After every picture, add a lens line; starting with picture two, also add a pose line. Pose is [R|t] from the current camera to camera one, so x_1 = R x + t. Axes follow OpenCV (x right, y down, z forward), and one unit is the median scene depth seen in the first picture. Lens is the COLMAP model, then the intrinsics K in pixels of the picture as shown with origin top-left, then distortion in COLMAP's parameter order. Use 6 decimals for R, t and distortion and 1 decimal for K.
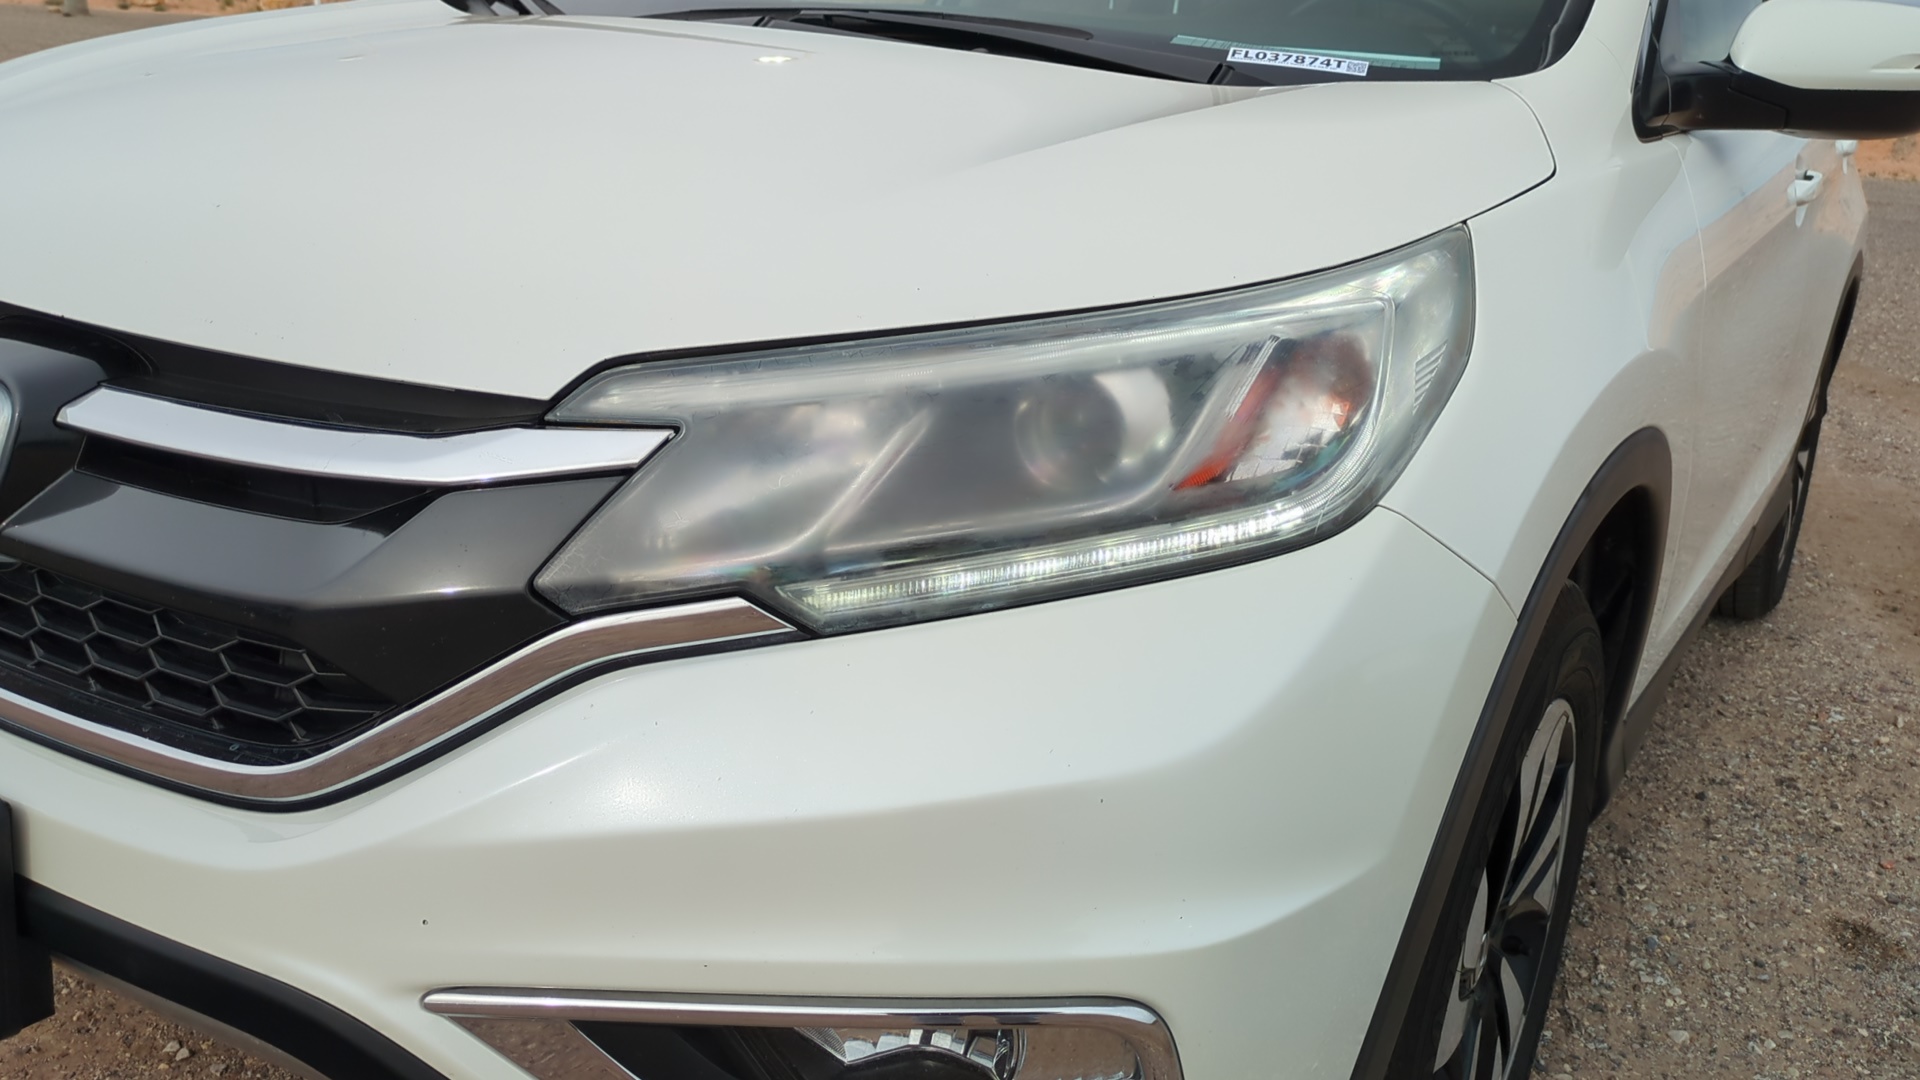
lens RADIAL K [[1641.2, 0, 957.0], [0, 1641.2, 587.4], [0, 0, 1]] dist [0.052697, -0.053596]
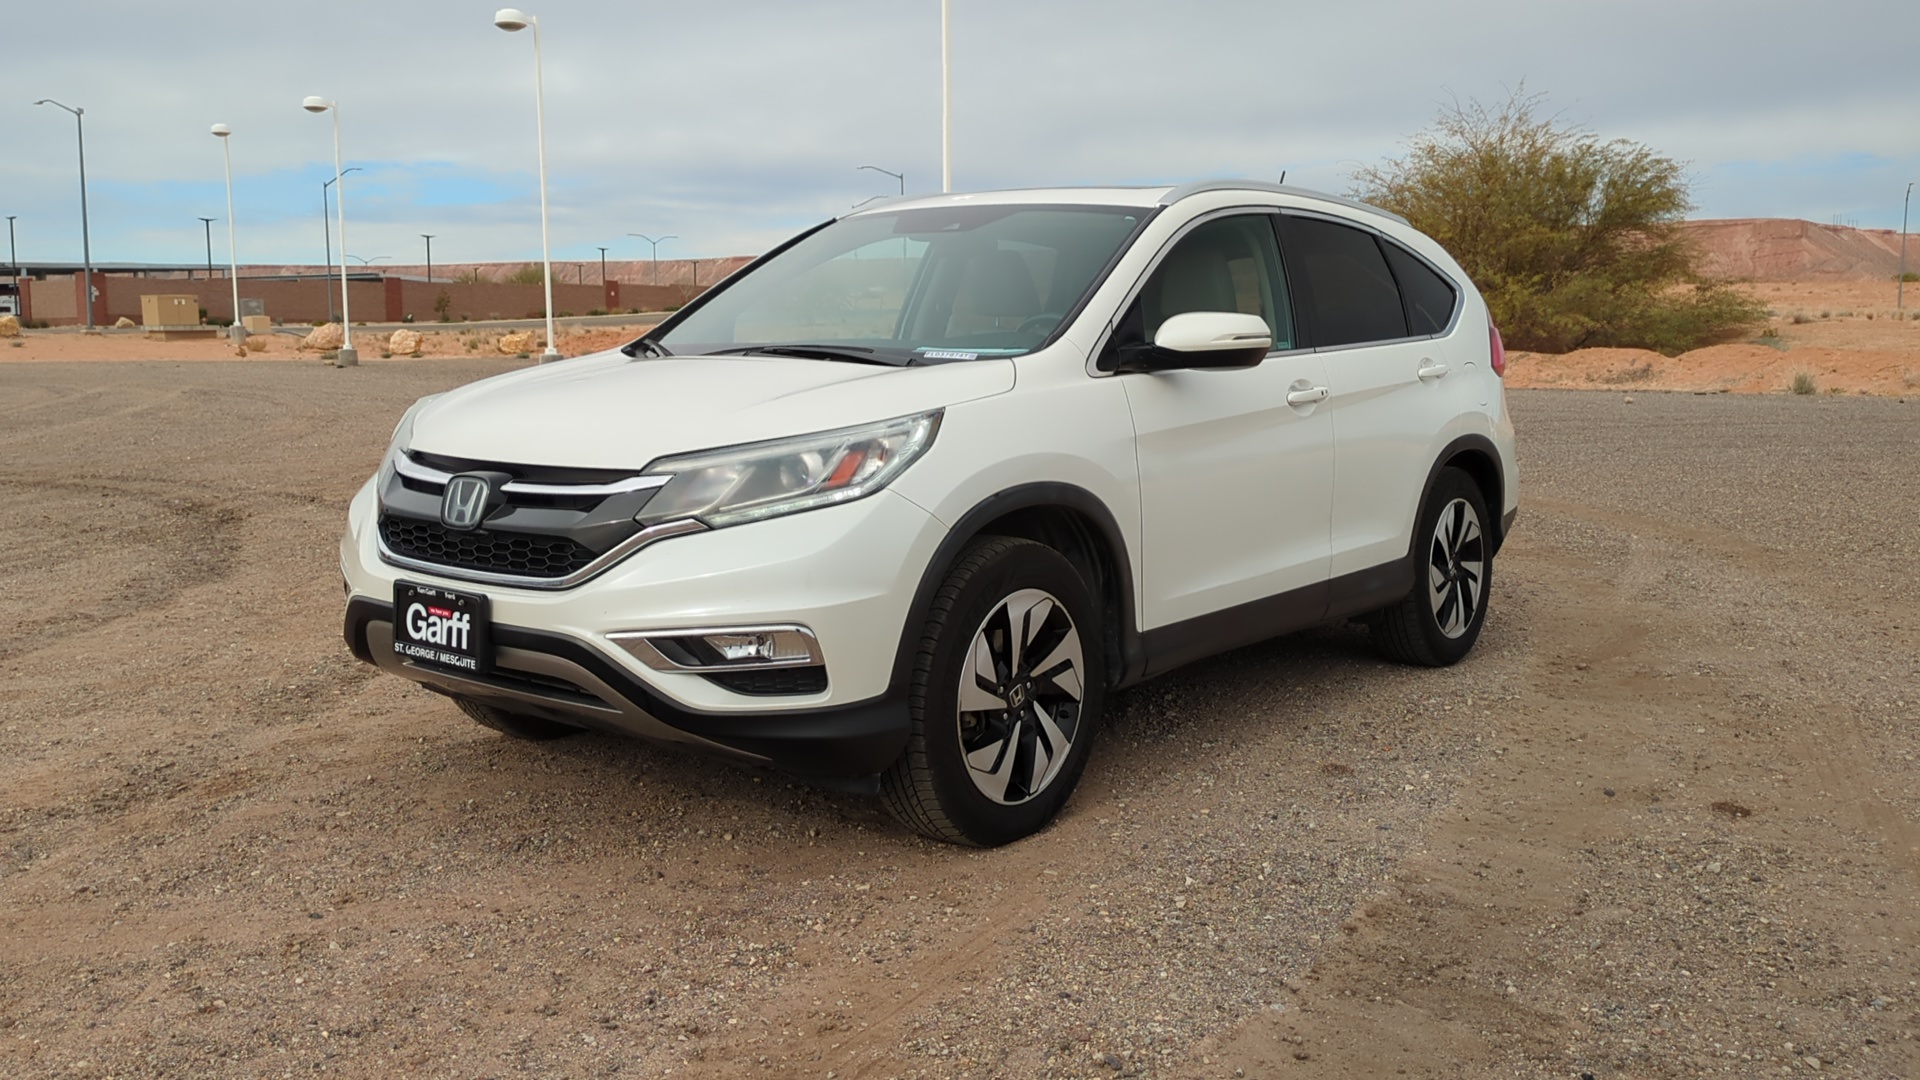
lens RADIAL K [[1641.9, 0, 953.4], [0, 1641.9, 549.5], [0, 0, 1]] dist [0.052221, -0.070242]
pose [[0.991577, -0.057011, -0.116298, 0.773195], [0.034040, 0.981059, -0.190693, 0.710751], [0.124967, 0.185128, 0.974736, -2.188609]]
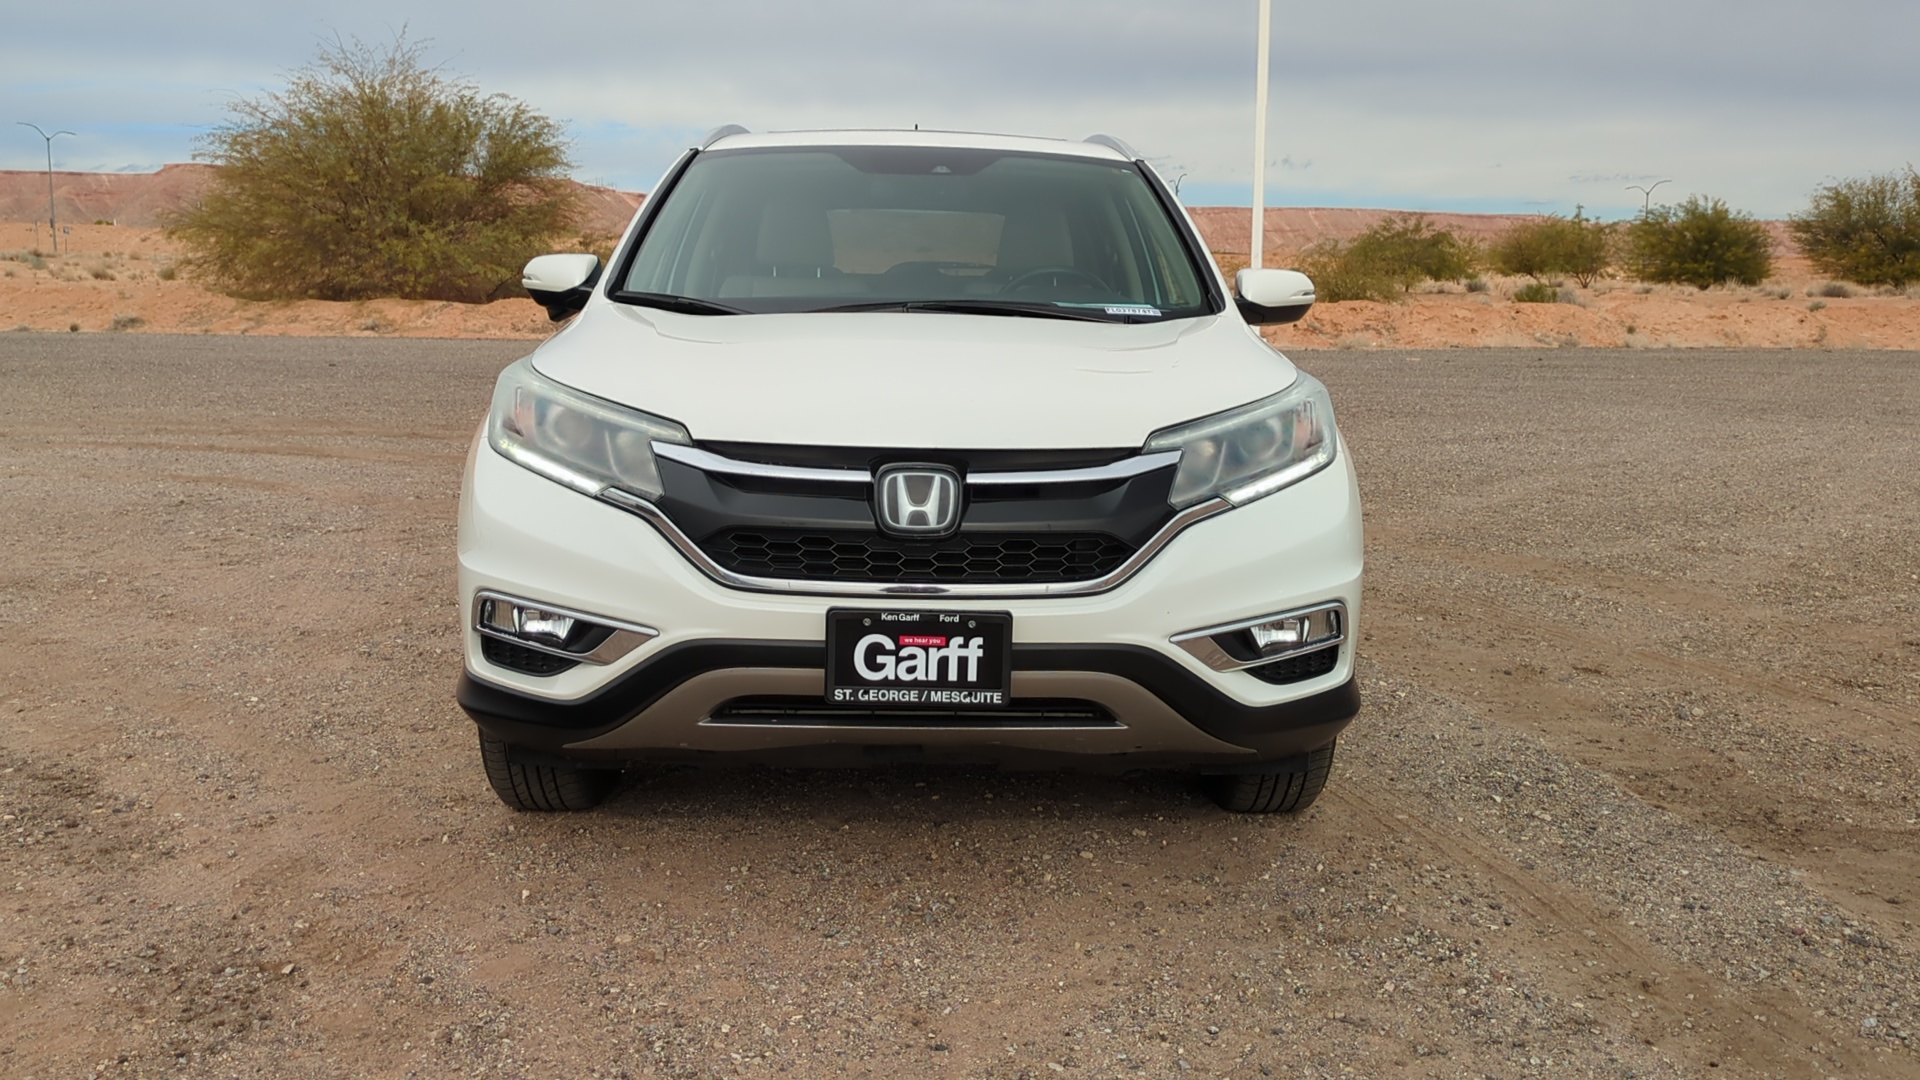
lens RADIAL K [[1641.2, 0, 970.1], [0, 1641.2, 559.6], [0, 0, 1]] dist [0.052697, -0.053596]
pose [[0.832864, -0.152453, 0.532068, -2.073286], [0.219437, 0.973488, -0.064560, 0.204664], [-0.508120, 0.170525, 0.844237, -1.291899]]
